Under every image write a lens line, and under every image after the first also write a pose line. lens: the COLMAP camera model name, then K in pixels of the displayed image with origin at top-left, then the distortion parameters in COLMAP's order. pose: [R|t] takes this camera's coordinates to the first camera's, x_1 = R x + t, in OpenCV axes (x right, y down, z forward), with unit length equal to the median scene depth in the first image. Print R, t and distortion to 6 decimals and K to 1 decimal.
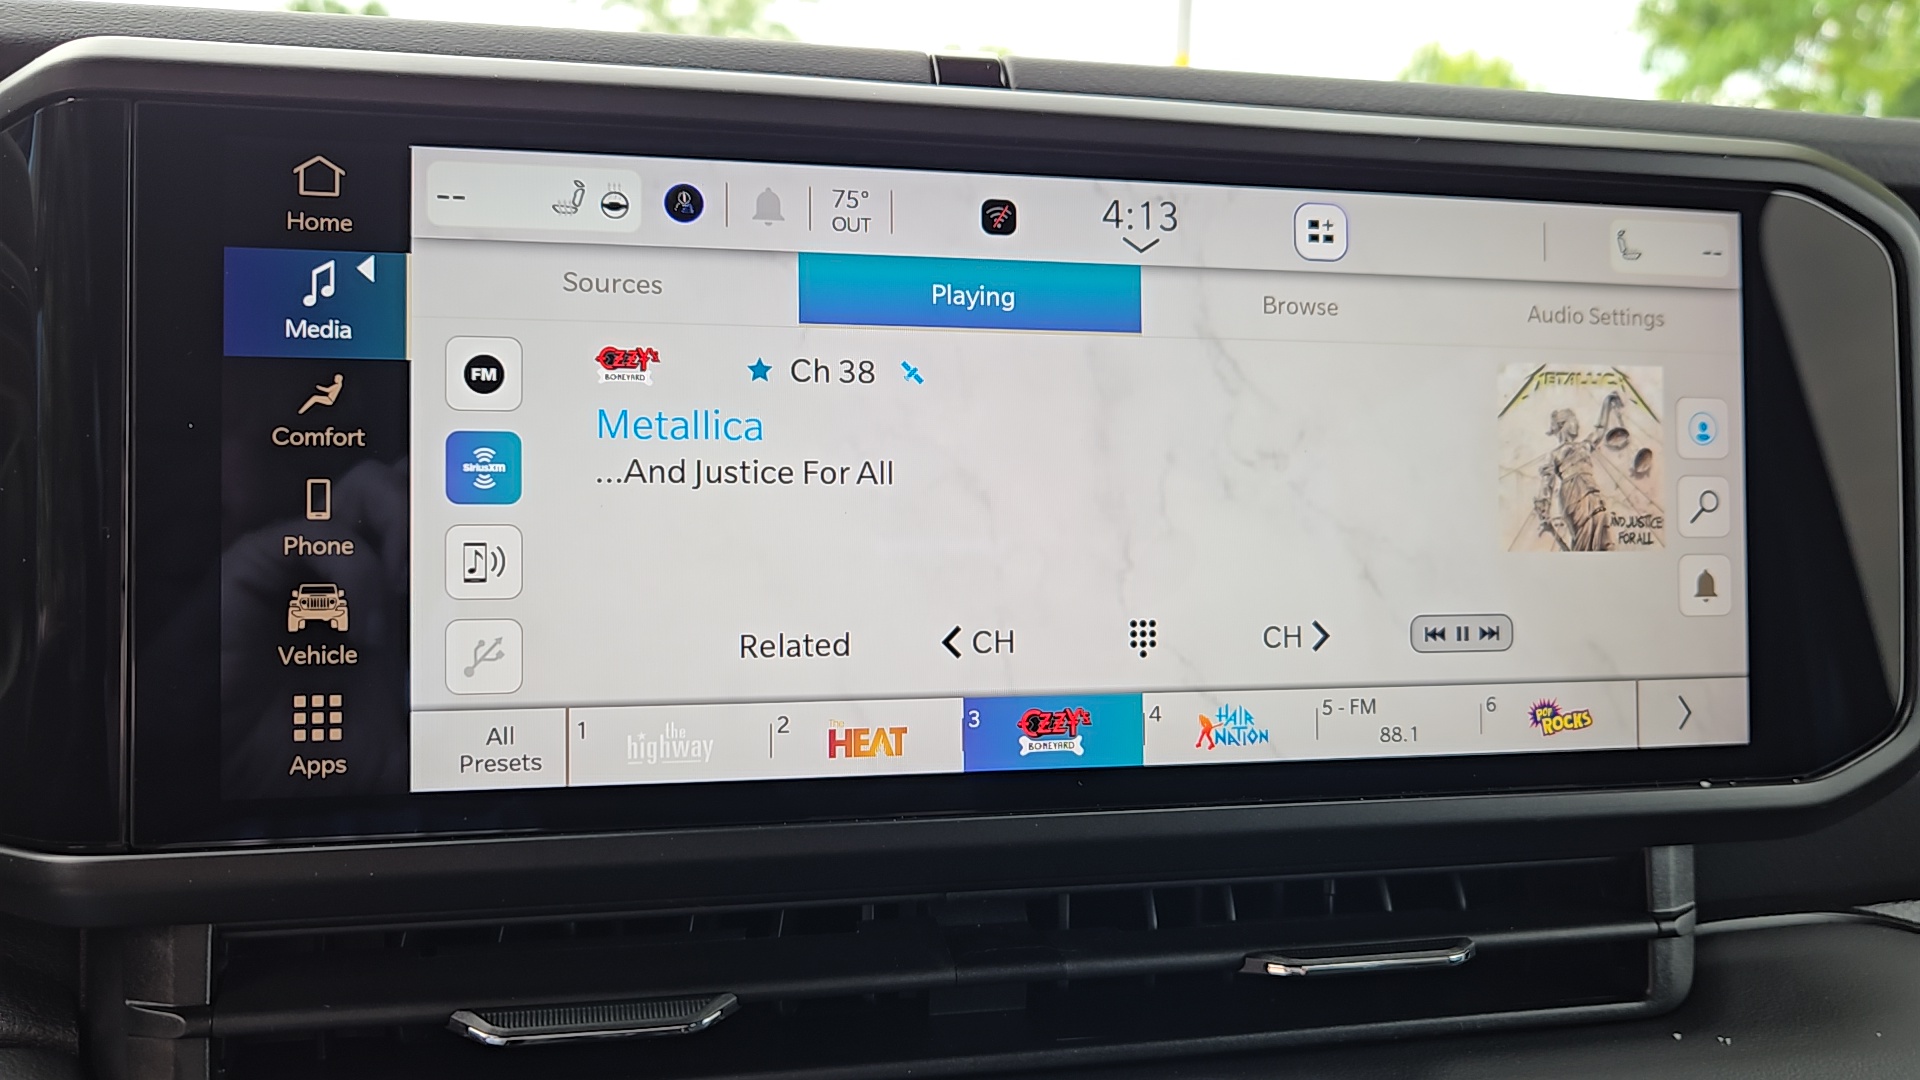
lens RADIAL K [[1664.3, 0, 963.9], [0, 1664.3, 524.3], [0, 0, 1]] dist [-0.000537, 0.004098]
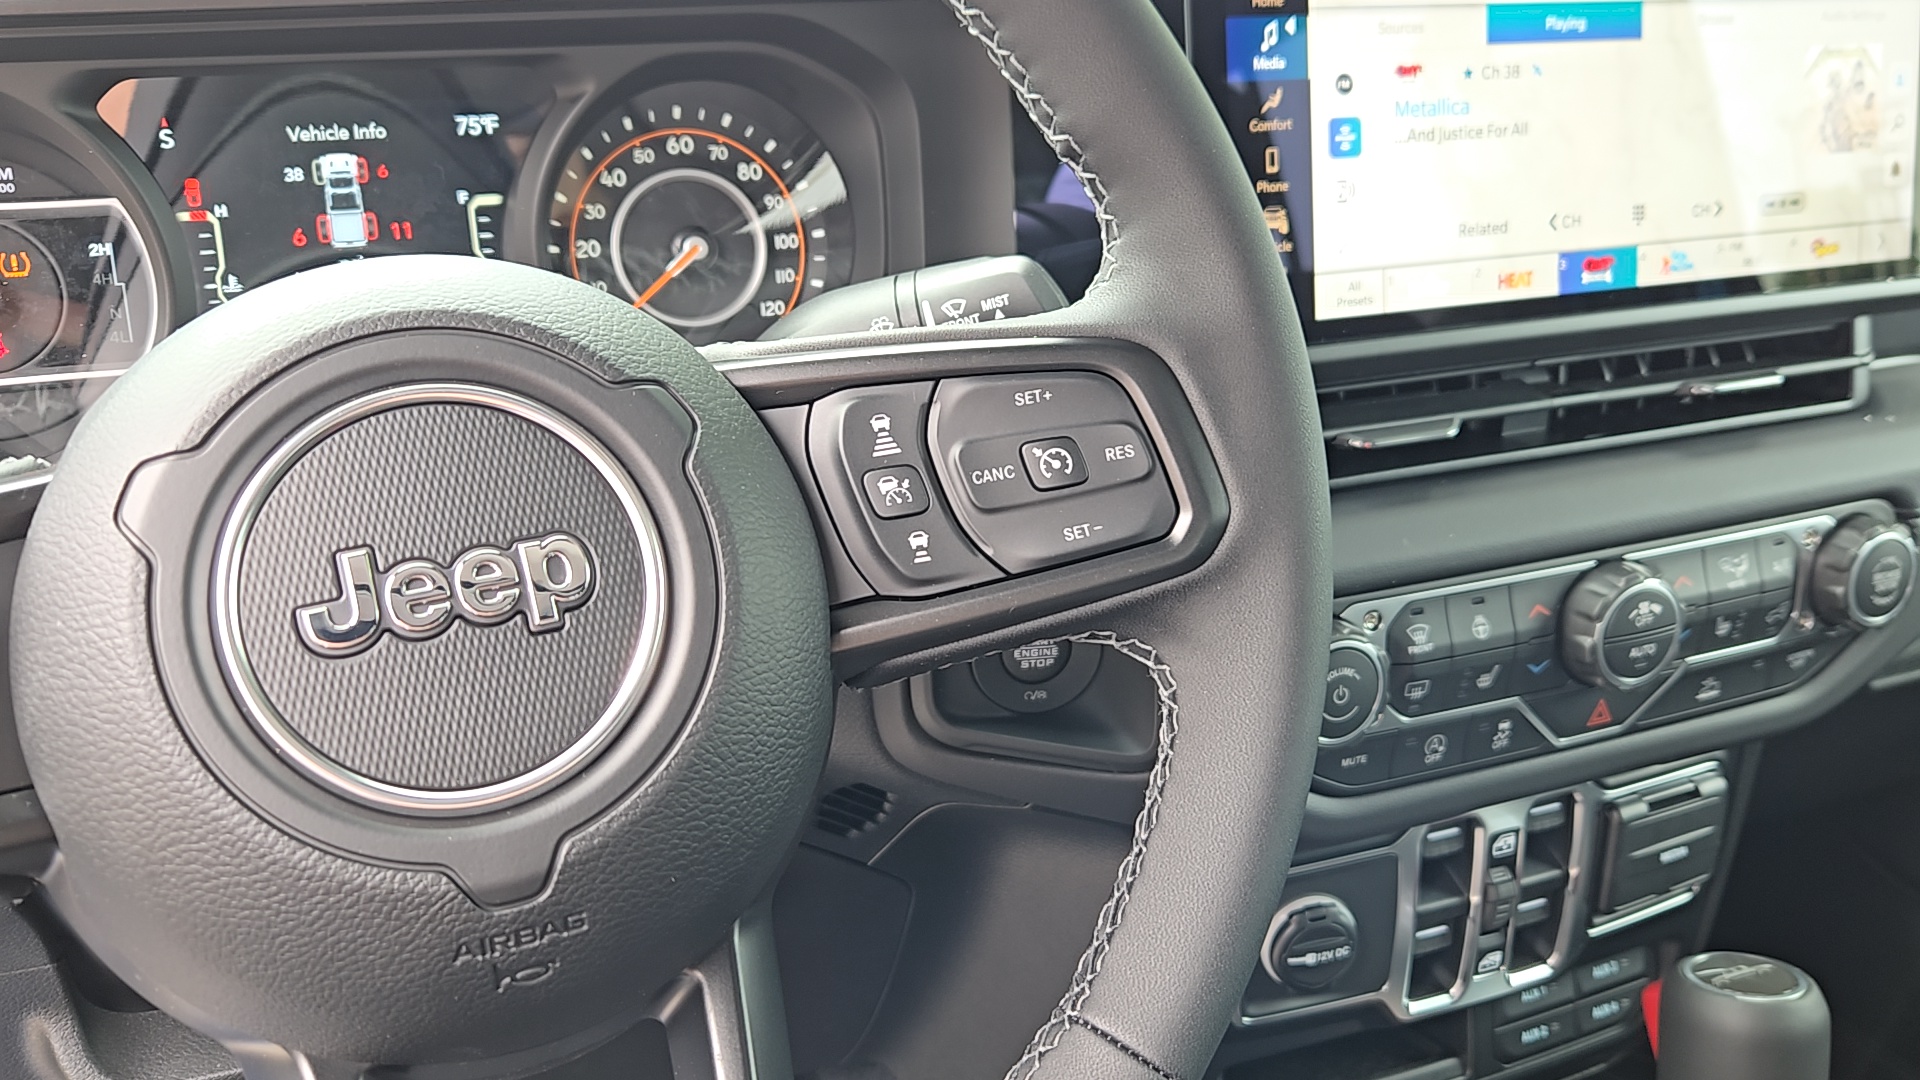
lens RADIAL K [[1629.4, 0, 960.0], [0, 1629.4, 540.0], [0, 0, 1]] dist [-0.004997, 0.009077]
pose [[0.985451, -0.090983, 0.143559, -0.939080], [0.057878, 0.973811, 0.219871, -0.020394], [-0.159804, -0.208363, 0.964908, -0.691758]]
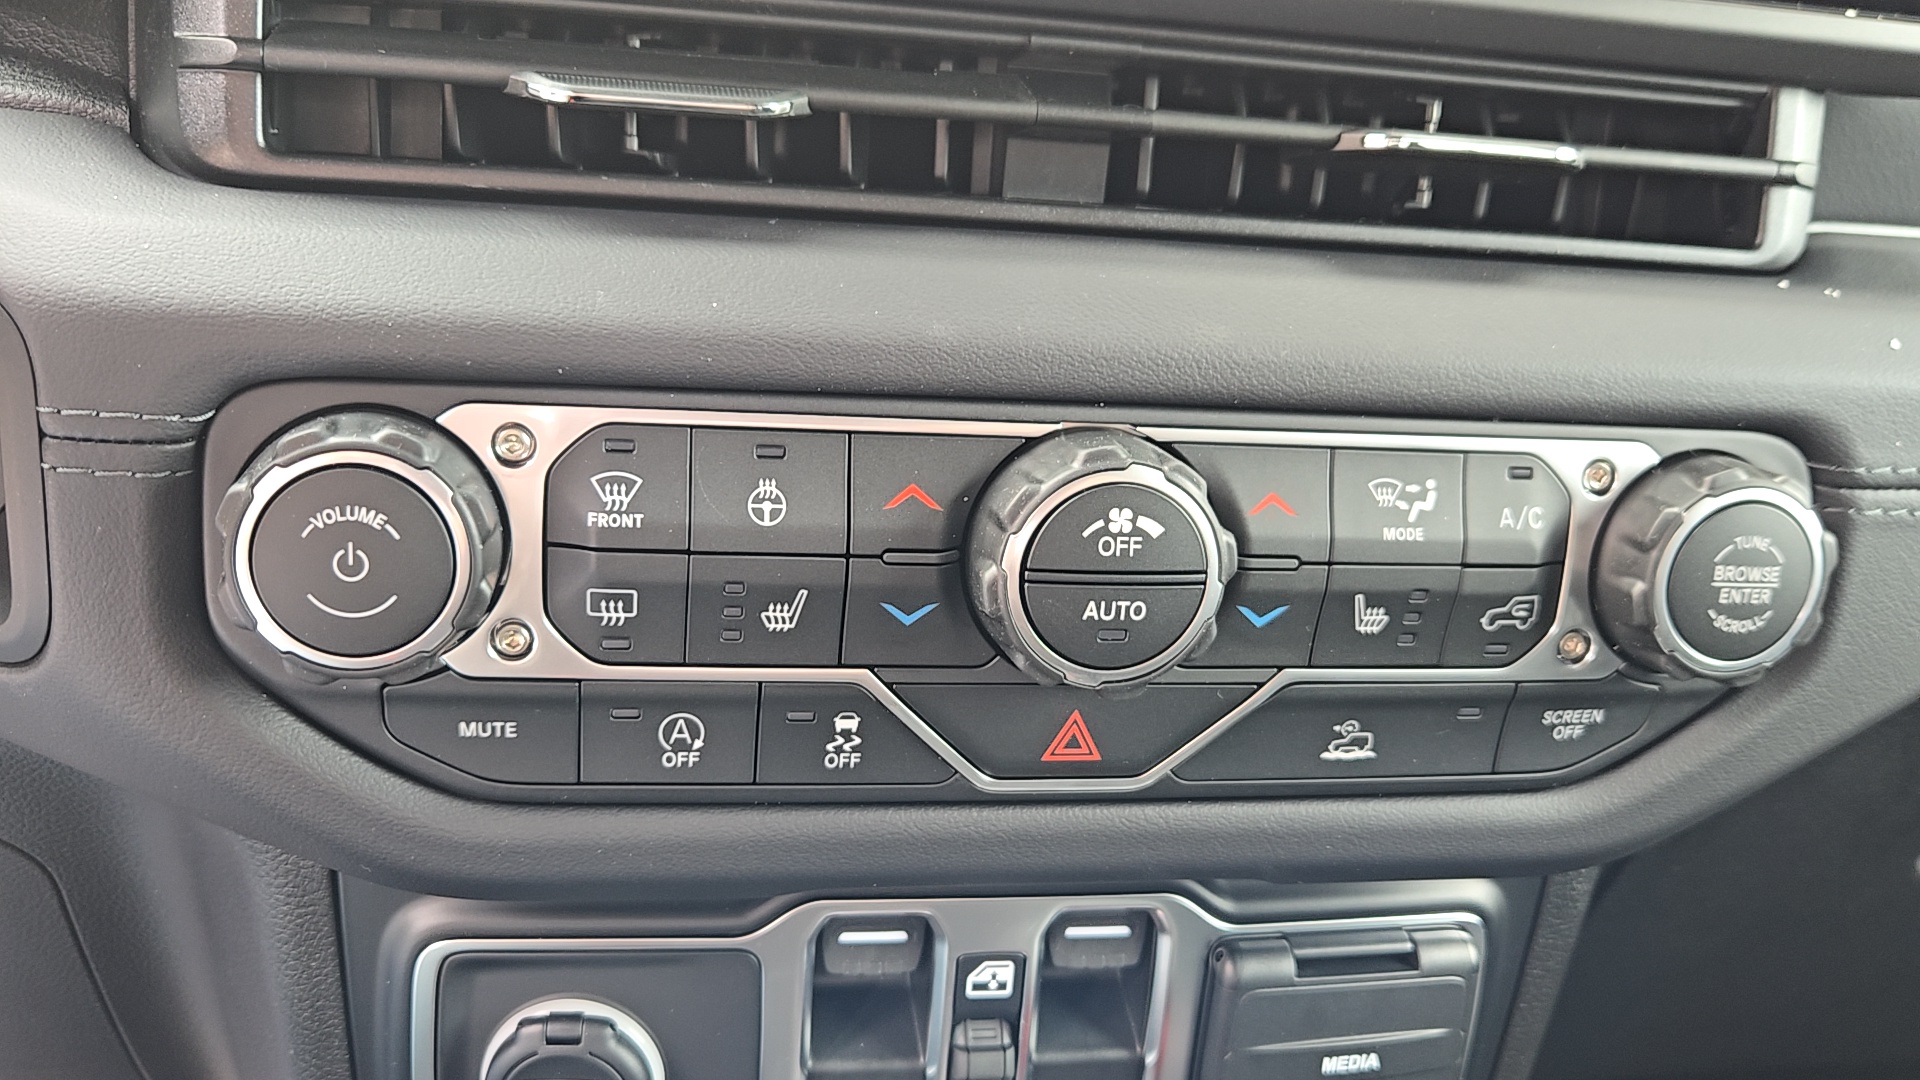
lens RADIAL K [[1658.5, 0, 967.1], [0, 1658.5, 565.8], [0, 0, 1]] dist [-0.002015, 0.002428]
pose [[0.997830, 0.061279, -0.024097, -0.006069], [-0.055994, 0.982226, 0.179154, 0.359083], [0.034647, -0.177416, 0.983526, 0.021824]]
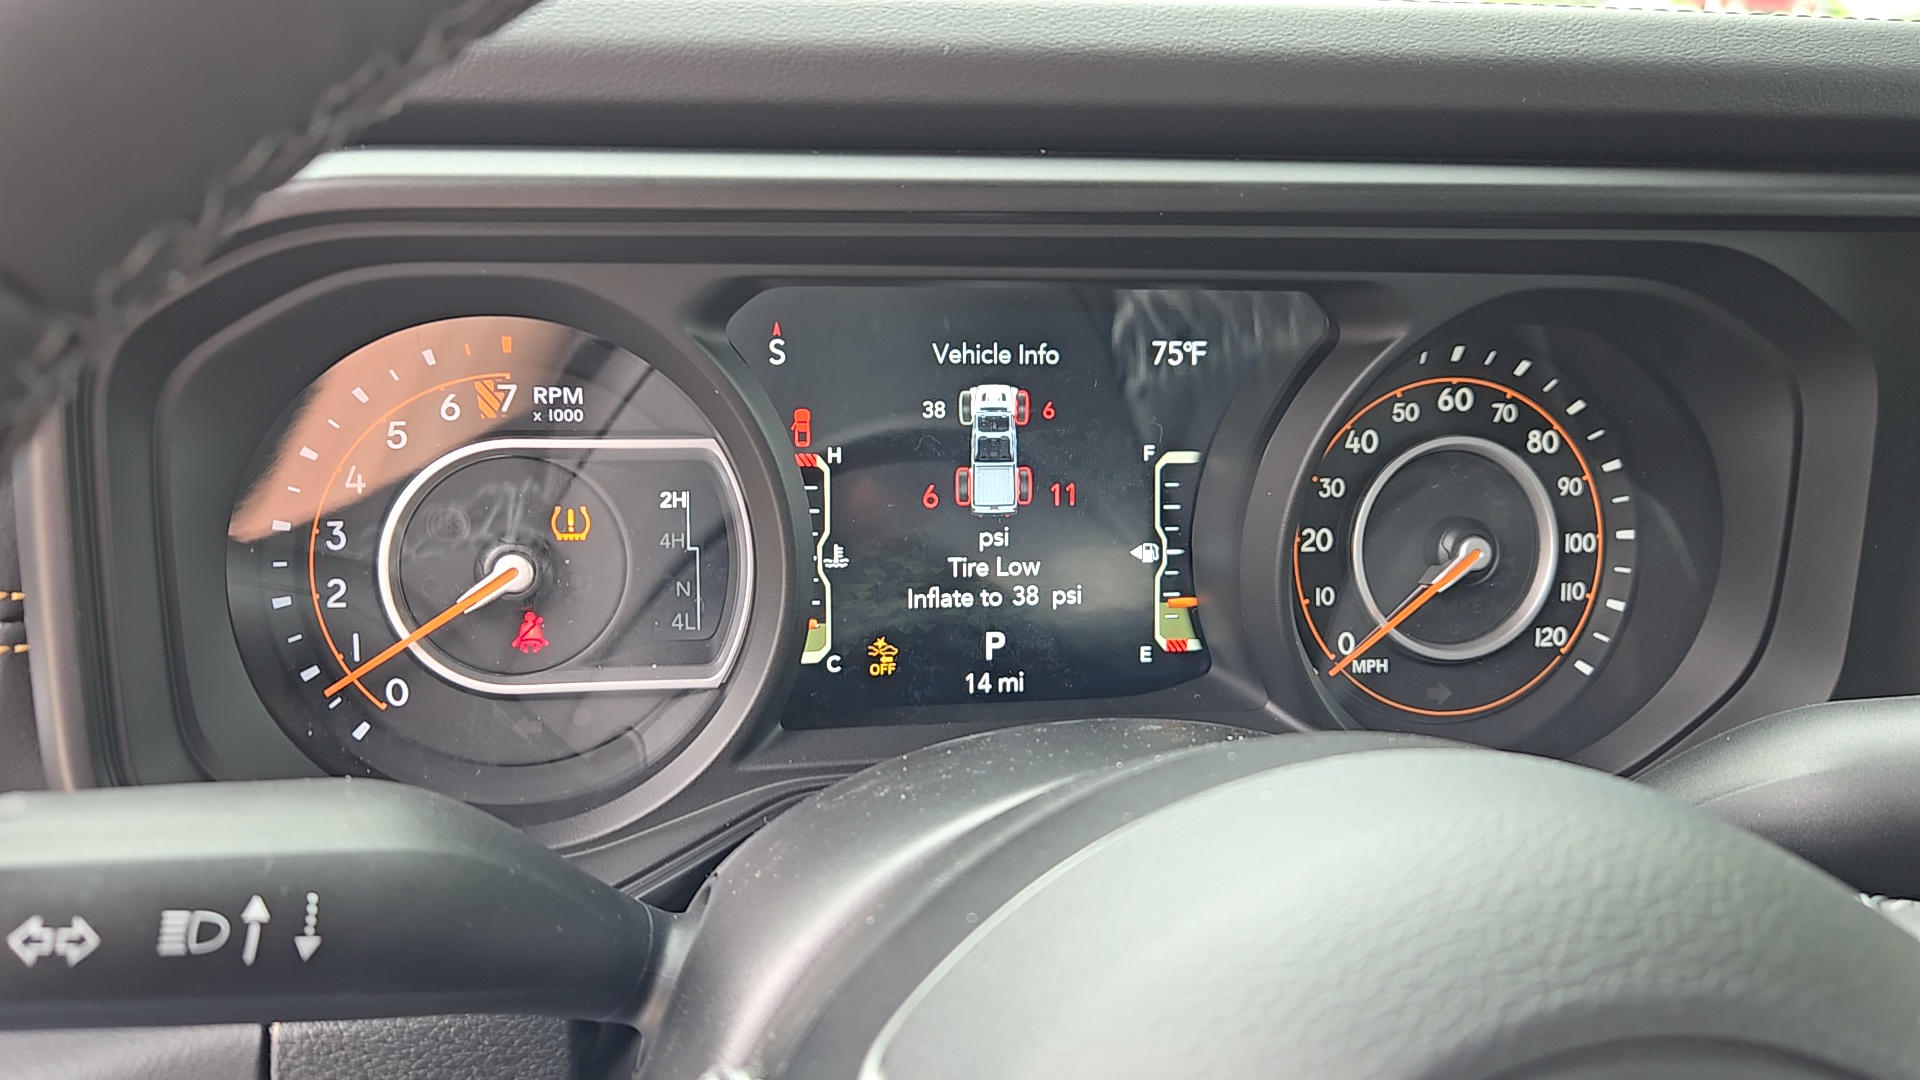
lens RADIAL K [[1629.4, 0, 960.0], [0, 1629.4, 540.0], [0, 0, 1]] dist [-0.004997, 0.009077]
pose [[0.999887, 0.014502, -0.003953, -1.311400], [-0.013631, 0.985658, 0.168203, -0.163034], [0.006336, -0.168130, 0.985744, -0.082611]]
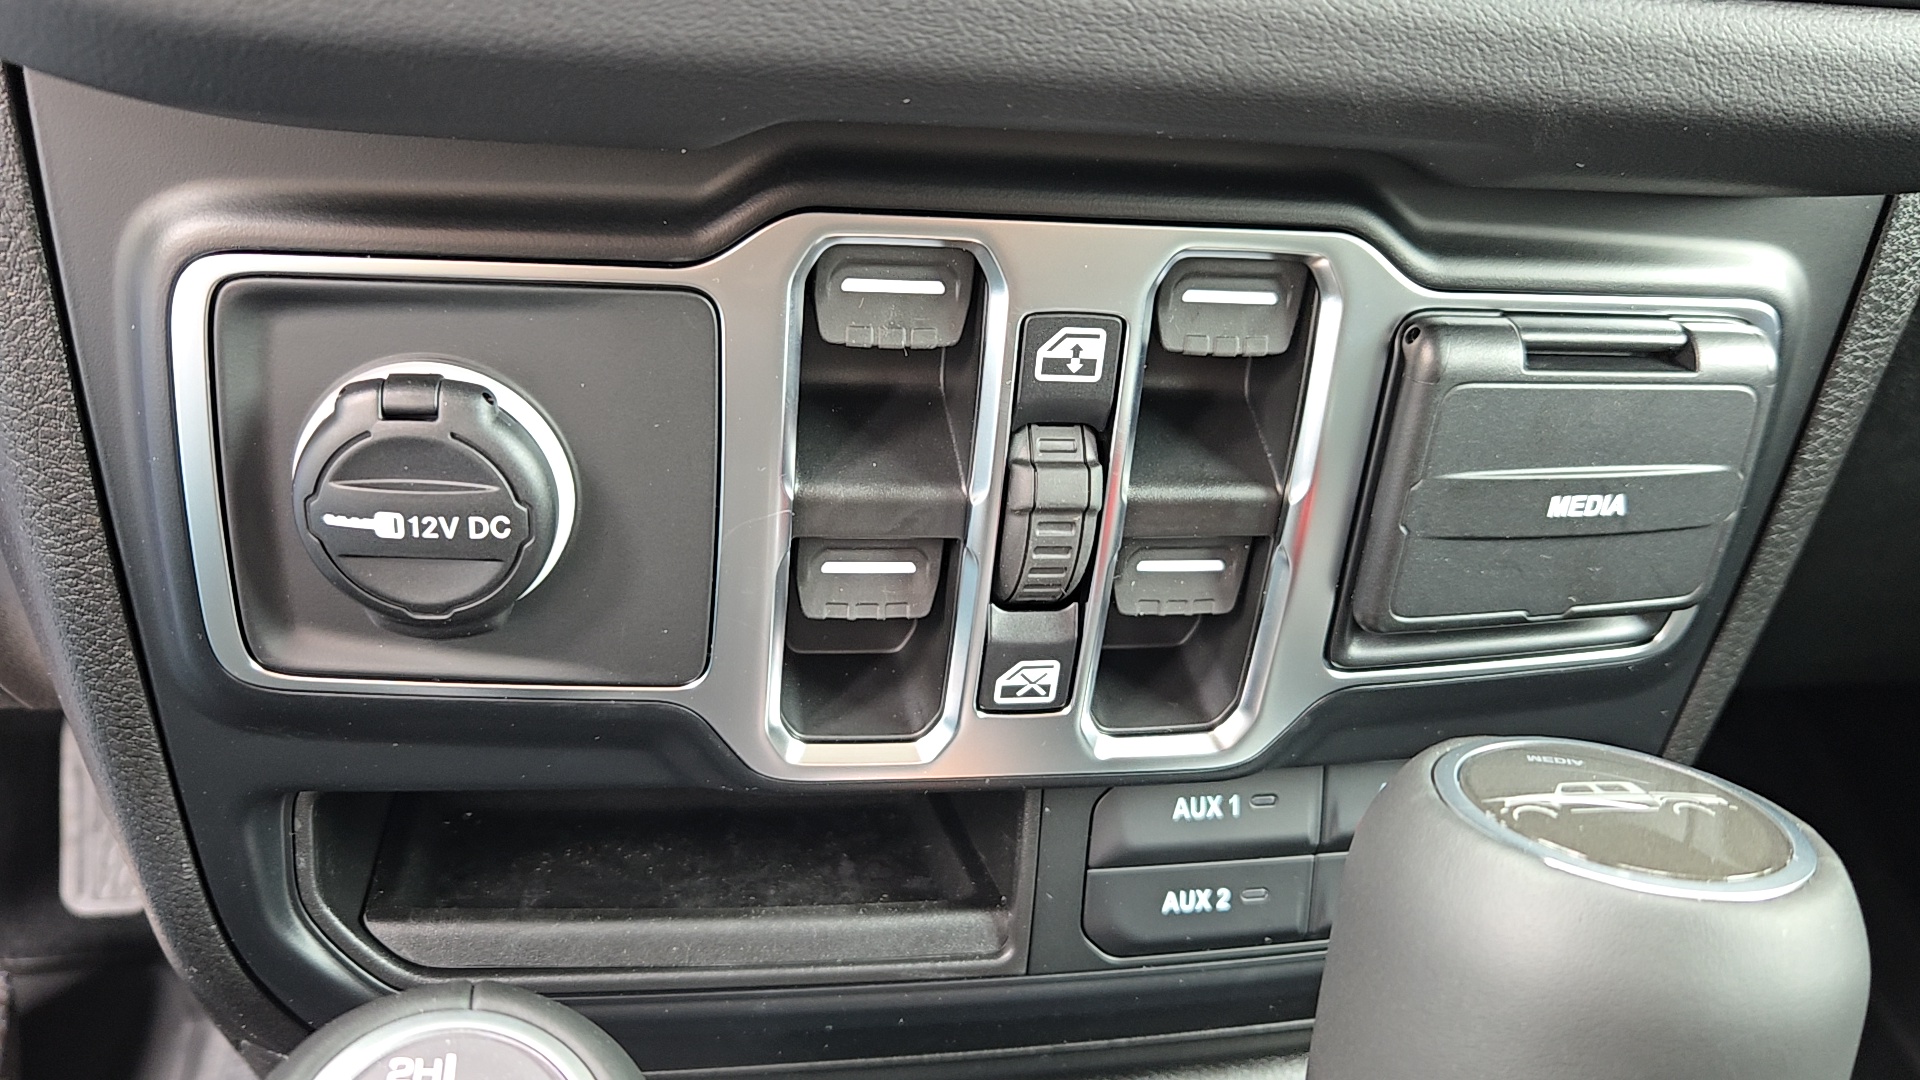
lens RADIAL K [[1629.4, 0, 960.0], [0, 1629.4, 540.0], [0, 0, 1]] dist [-0.004997, 0.009077]
pose [[0.997389, 0.072087, -0.004290, -0.041384], [-0.067049, 0.946472, 0.315747, 0.695700], [0.026822, -0.314635, 0.948834, 0.371638]]
